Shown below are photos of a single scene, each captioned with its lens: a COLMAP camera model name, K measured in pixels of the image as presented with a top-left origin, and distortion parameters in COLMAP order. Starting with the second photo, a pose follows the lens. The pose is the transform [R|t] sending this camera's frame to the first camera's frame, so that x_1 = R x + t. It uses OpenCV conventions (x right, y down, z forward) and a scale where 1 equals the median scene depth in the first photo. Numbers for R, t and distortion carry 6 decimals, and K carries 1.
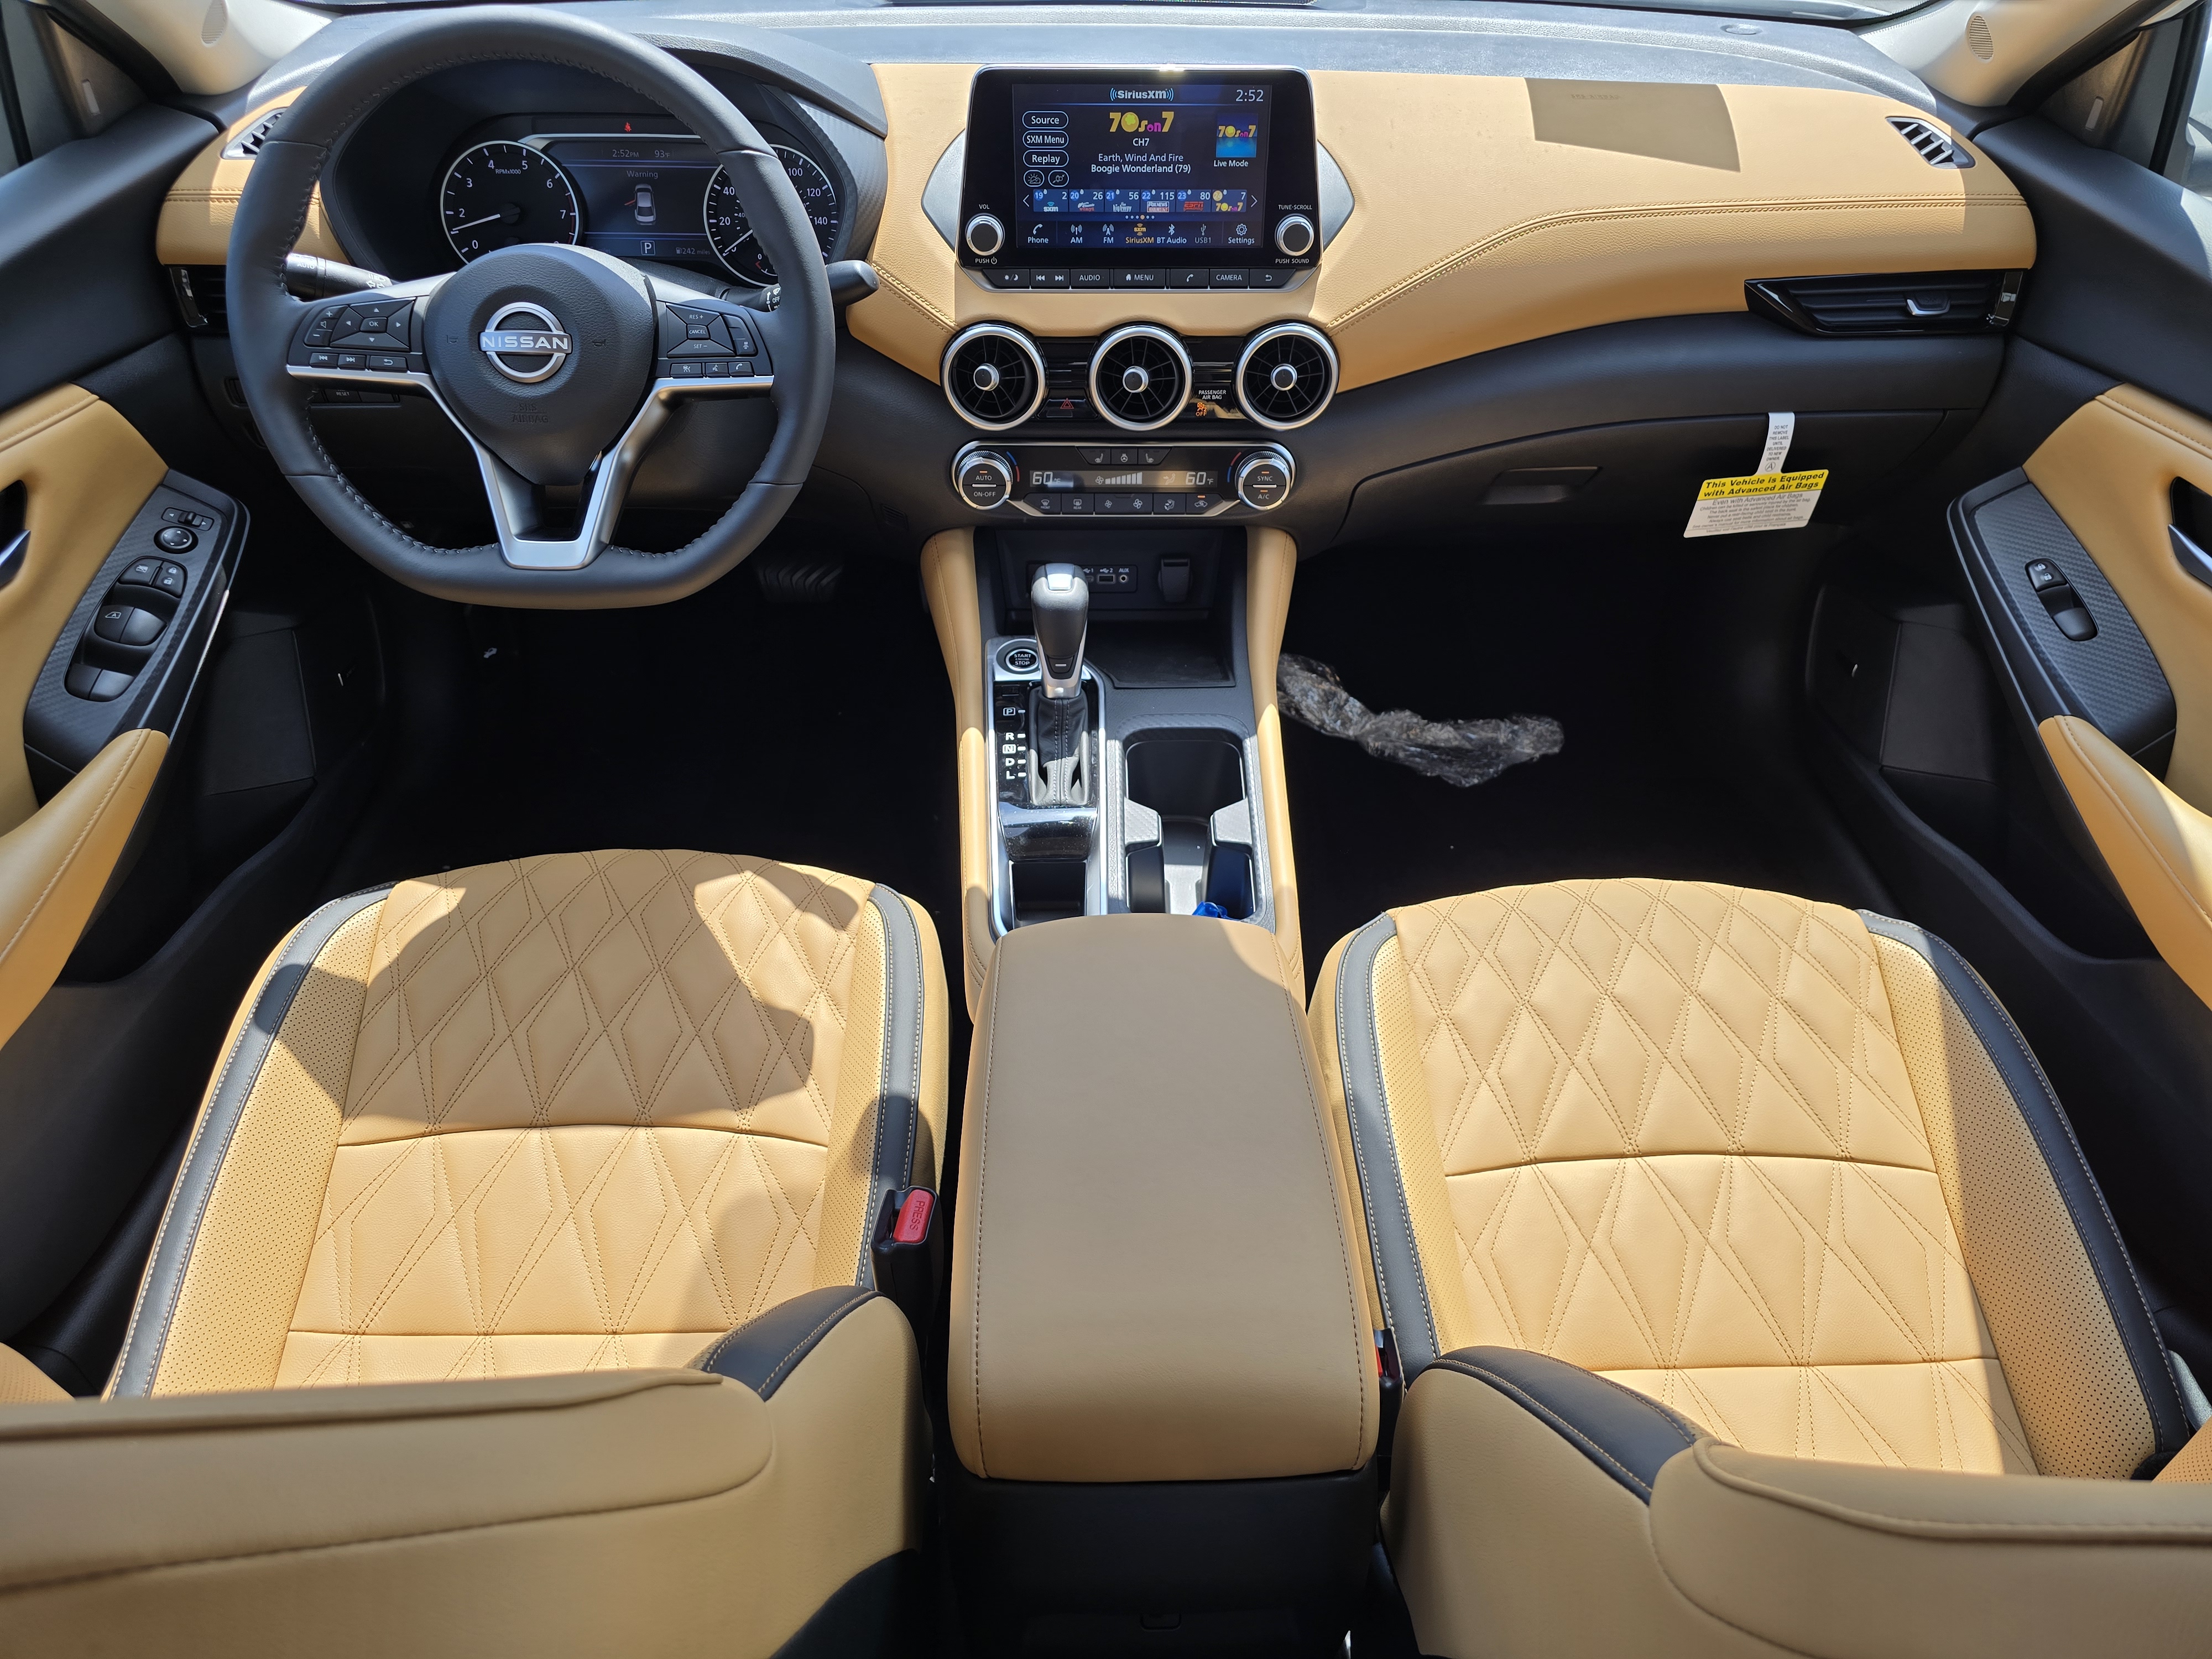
lens RADIAL K [[1529.6, 0, 1116.9], [0, 1529.6, 812.0], [0, 0, 1]] dist [0.054362, -0.062097]
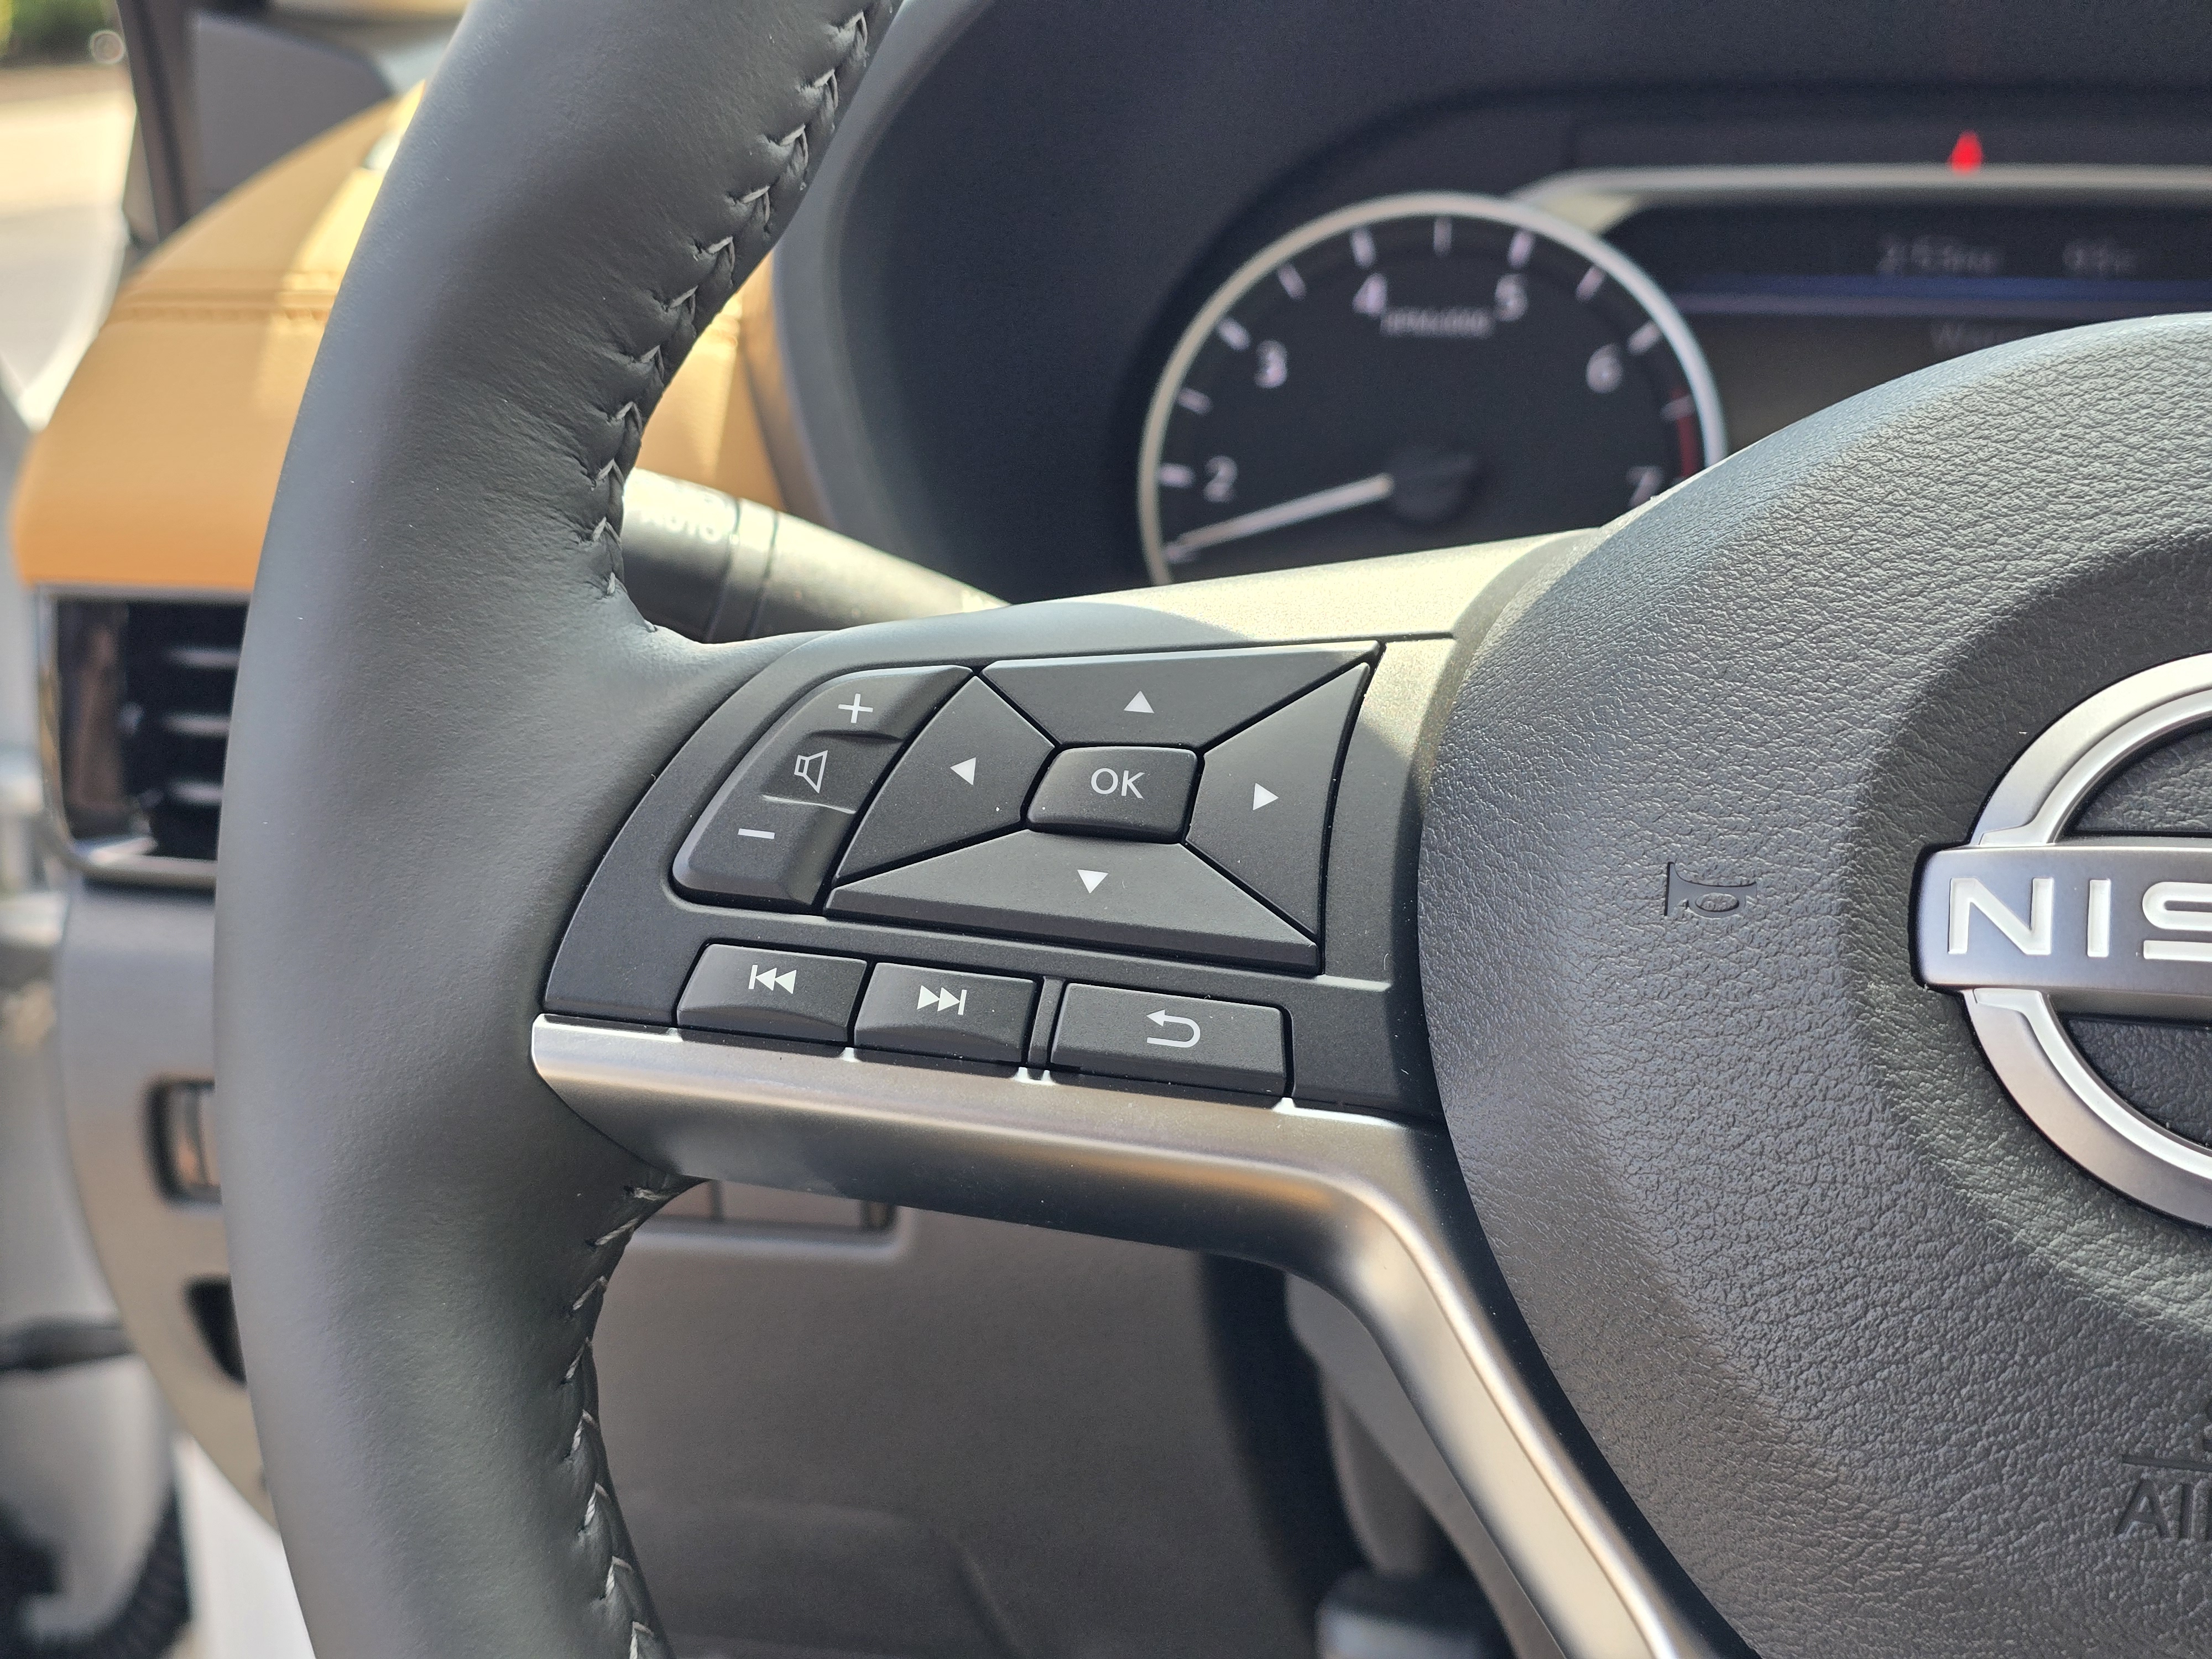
lens RADIAL K [[3048.0, 0, 1192.8], [0, 3048.0, 840.6], [0, 0, 1]] dist [0.122956, 0.000000]
pose [[0.978757, 0.039428, -0.201195, -0.367642], [-0.110985, 0.927008, -0.358243, -0.182899], [0.172385, 0.372963, 0.911692, 0.653177]]
